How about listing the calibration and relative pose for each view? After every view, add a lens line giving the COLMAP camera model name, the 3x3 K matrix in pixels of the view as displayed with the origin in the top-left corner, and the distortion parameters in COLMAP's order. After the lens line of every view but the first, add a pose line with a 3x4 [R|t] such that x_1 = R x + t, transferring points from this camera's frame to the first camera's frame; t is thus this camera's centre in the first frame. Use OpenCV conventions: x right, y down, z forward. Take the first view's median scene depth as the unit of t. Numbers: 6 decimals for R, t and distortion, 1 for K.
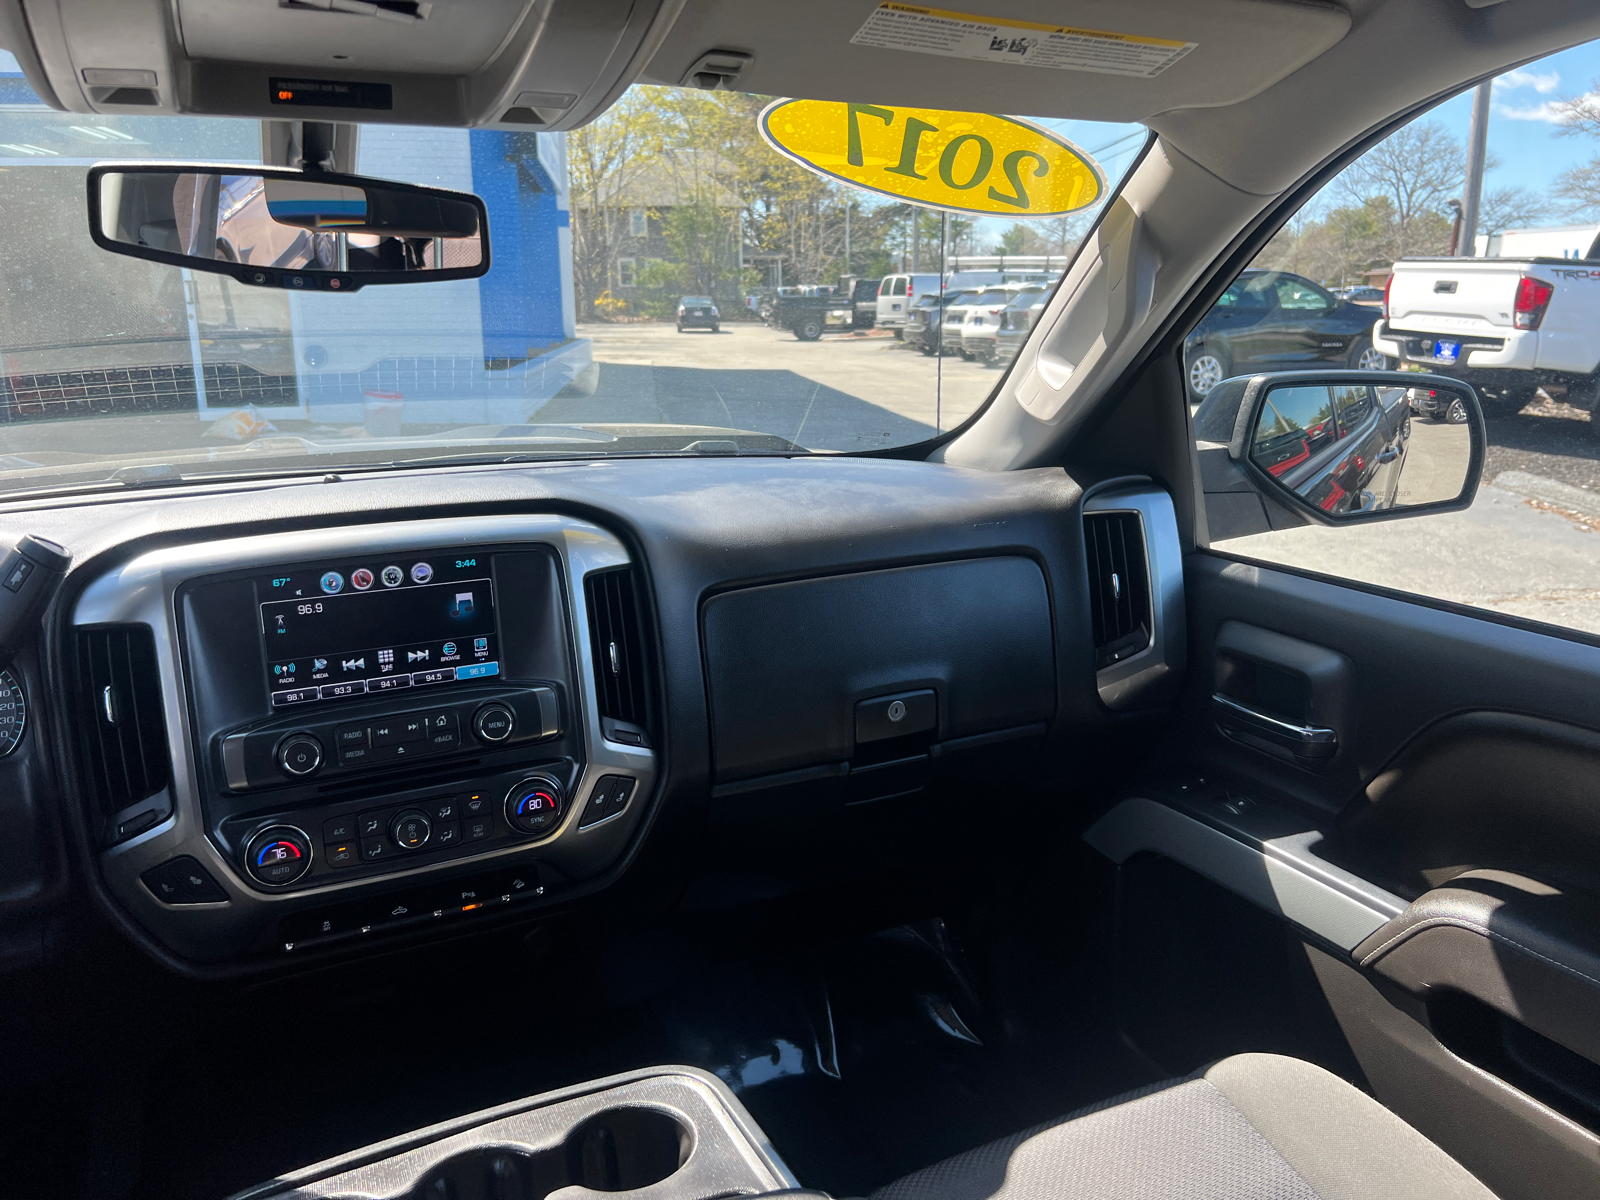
lens RADIAL K [[1206.2, 0, 796.1], [0, 1206.2, 588.7], [0, 0, 1]] dist [0.044793, -0.053895]
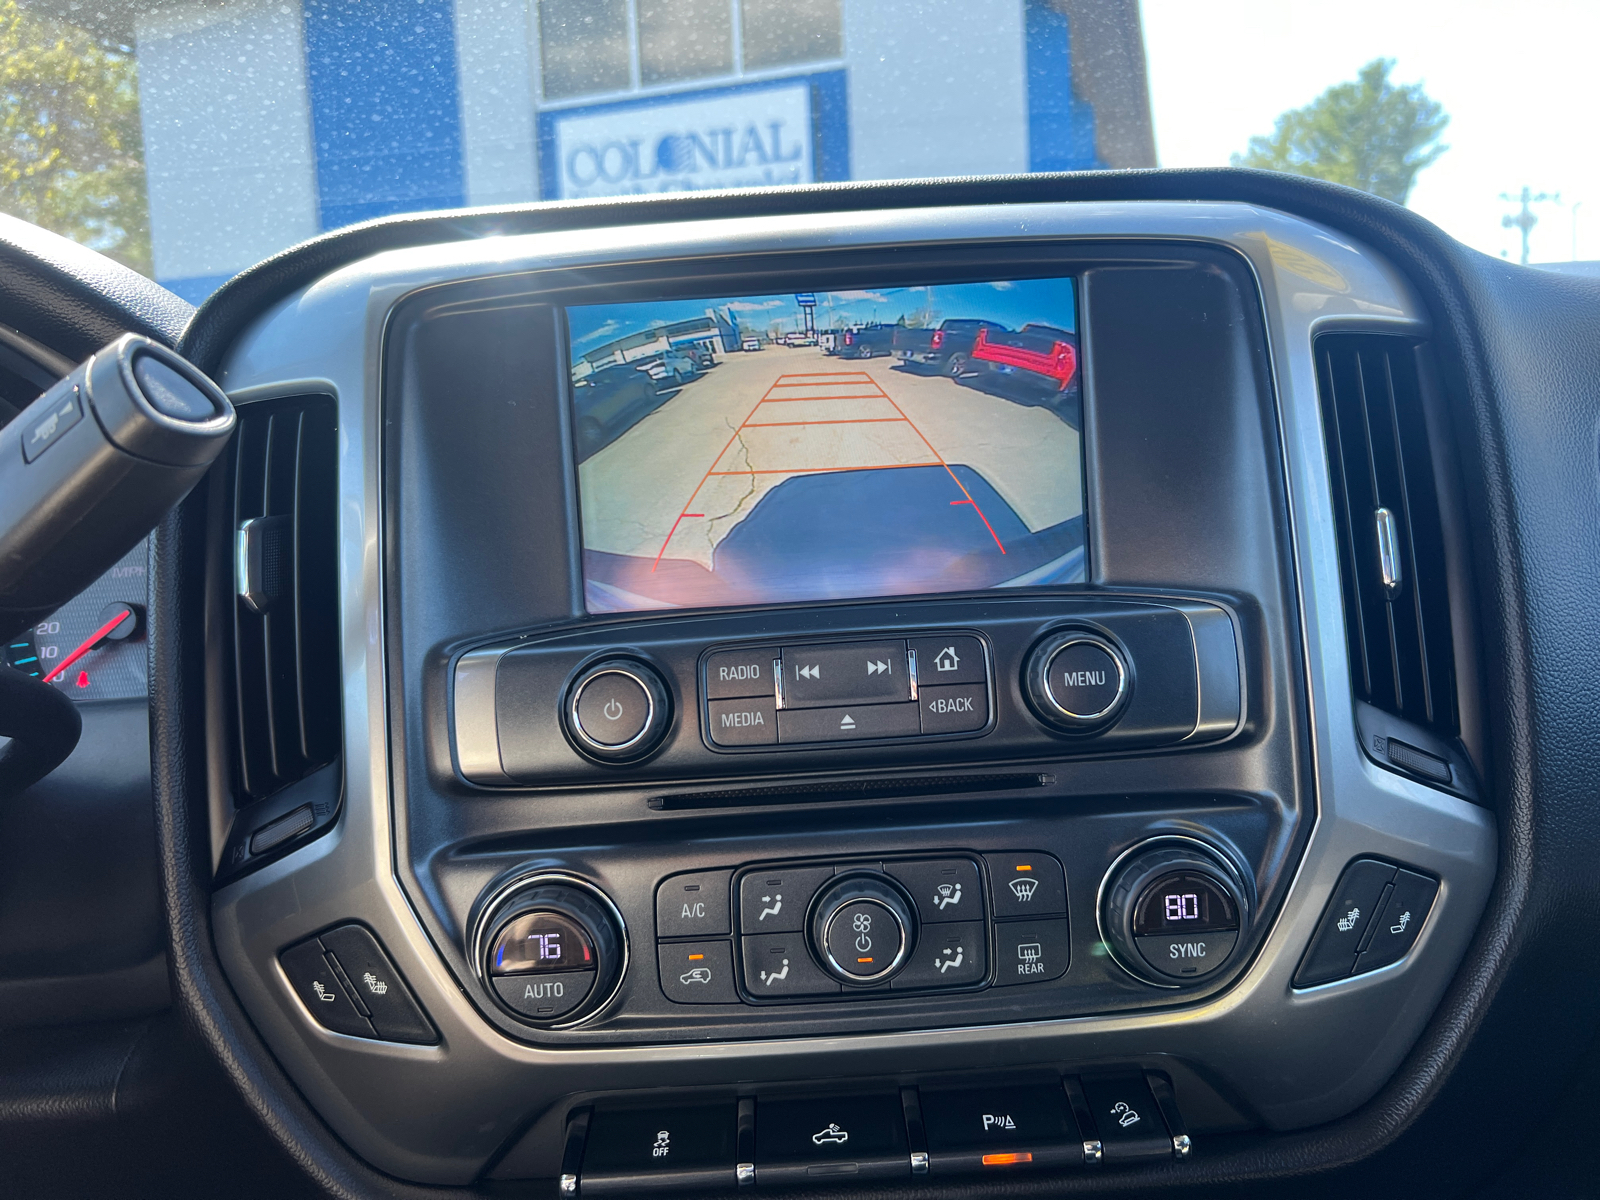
lens RADIAL K [[1215.2, 0, 800.6], [0, 1215.2, 601.8], [0, 0, 1]] dist [0.015695, -0.002477]
pose [[0.910297, 0.006948, -0.413898, -0.170920], [-0.055636, 0.992841, -0.105695, 0.133607], [0.410201, 0.119242, 0.904166, 0.613622]]
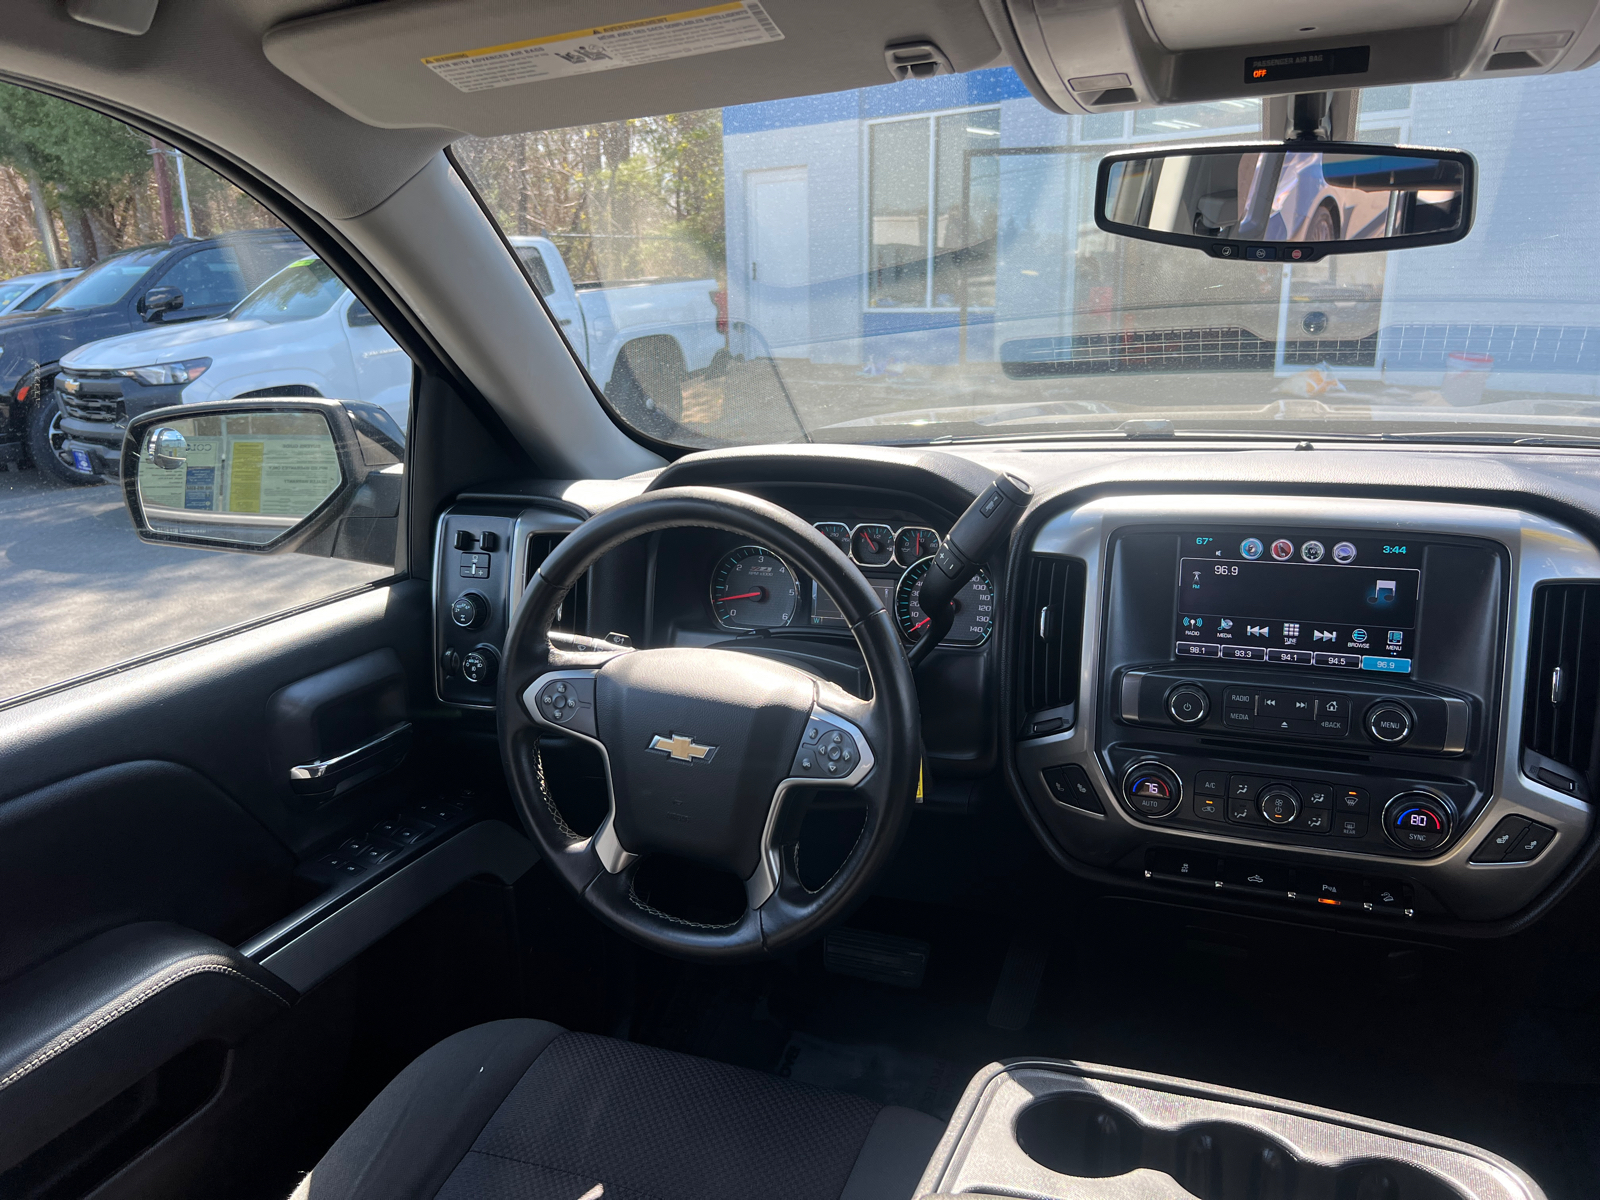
lens RADIAL K [[1206.2, 0, 797.9], [0, 1206.2, 597.7], [0, 0, 1]] dist [0.044793, -0.053895]
pose [[0.671428, 0.180312, -0.718799, 0.102582], [-0.150727, 0.982901, 0.105769, -0.014679], [0.725580, 0.037326, 0.687125, 0.019354]]
